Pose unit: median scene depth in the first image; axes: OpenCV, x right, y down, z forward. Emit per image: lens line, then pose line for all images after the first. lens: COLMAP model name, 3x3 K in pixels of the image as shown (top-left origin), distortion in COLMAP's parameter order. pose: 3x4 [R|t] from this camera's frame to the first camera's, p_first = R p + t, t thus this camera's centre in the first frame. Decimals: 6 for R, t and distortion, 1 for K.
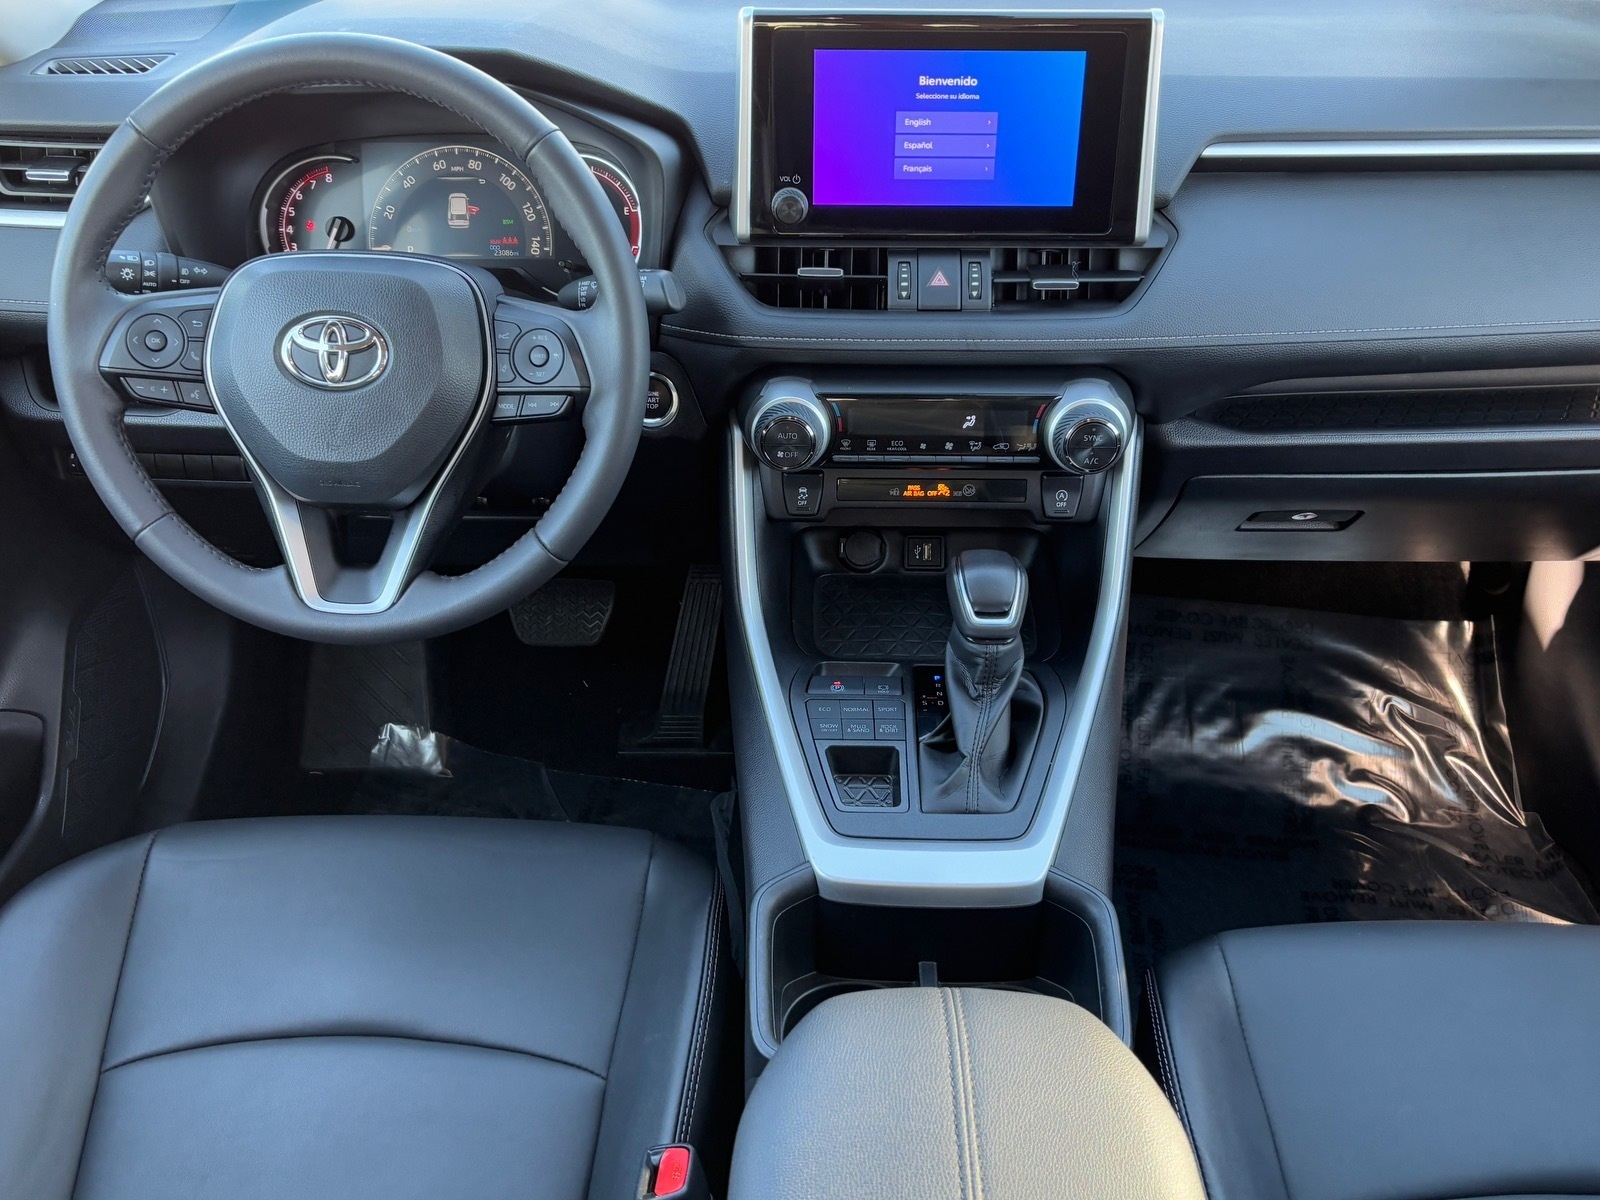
lens RADIAL K [[1489.6, 0, 794.1], [0, 1489.6, 620.5], [0, 0, 1]] dist [0.018077, 0.000000]
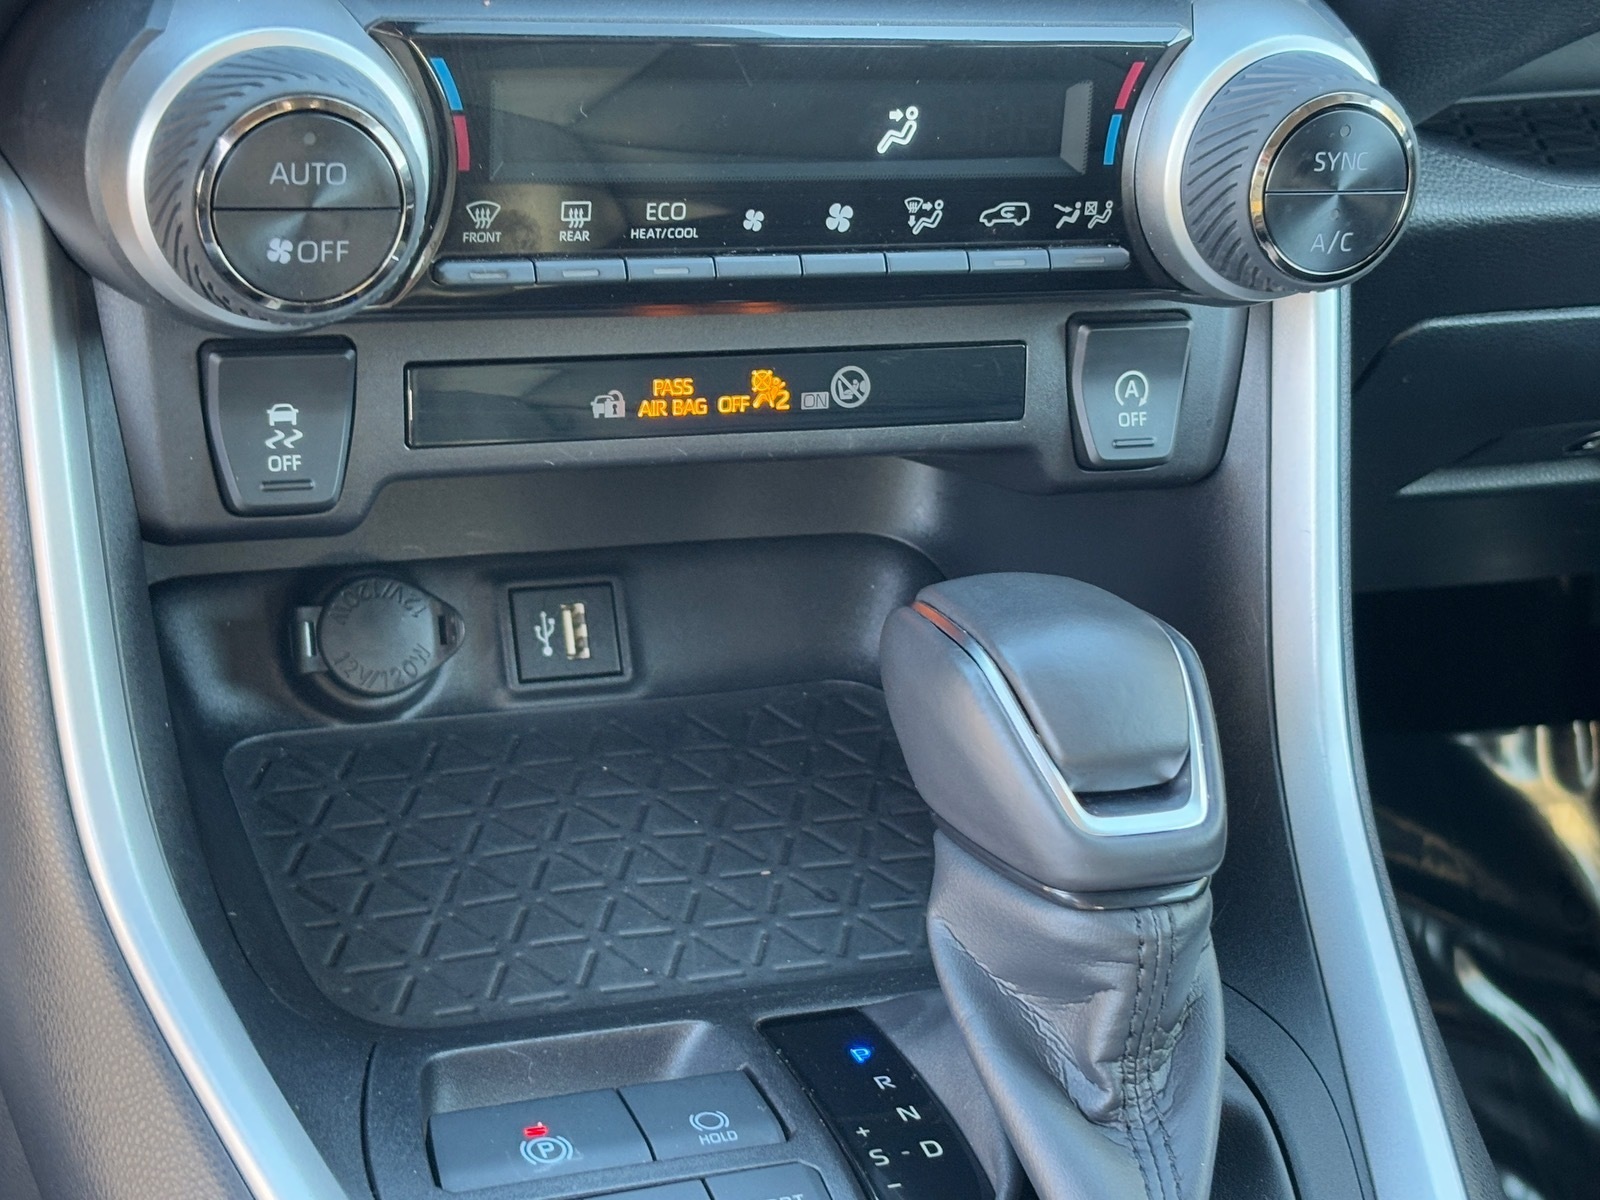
lens RADIAL K [[2970.7, 0, 806.0], [0, 2970.7, 611.3], [0, 0, 1]] dist [0.251139, 0.000000]
pose [[0.908184, -0.079720, 0.410910, -0.137954], [0.110587, 0.992512, -0.051861, -0.015609], [-0.403699, 0.092540, 0.910200, 0.498581]]
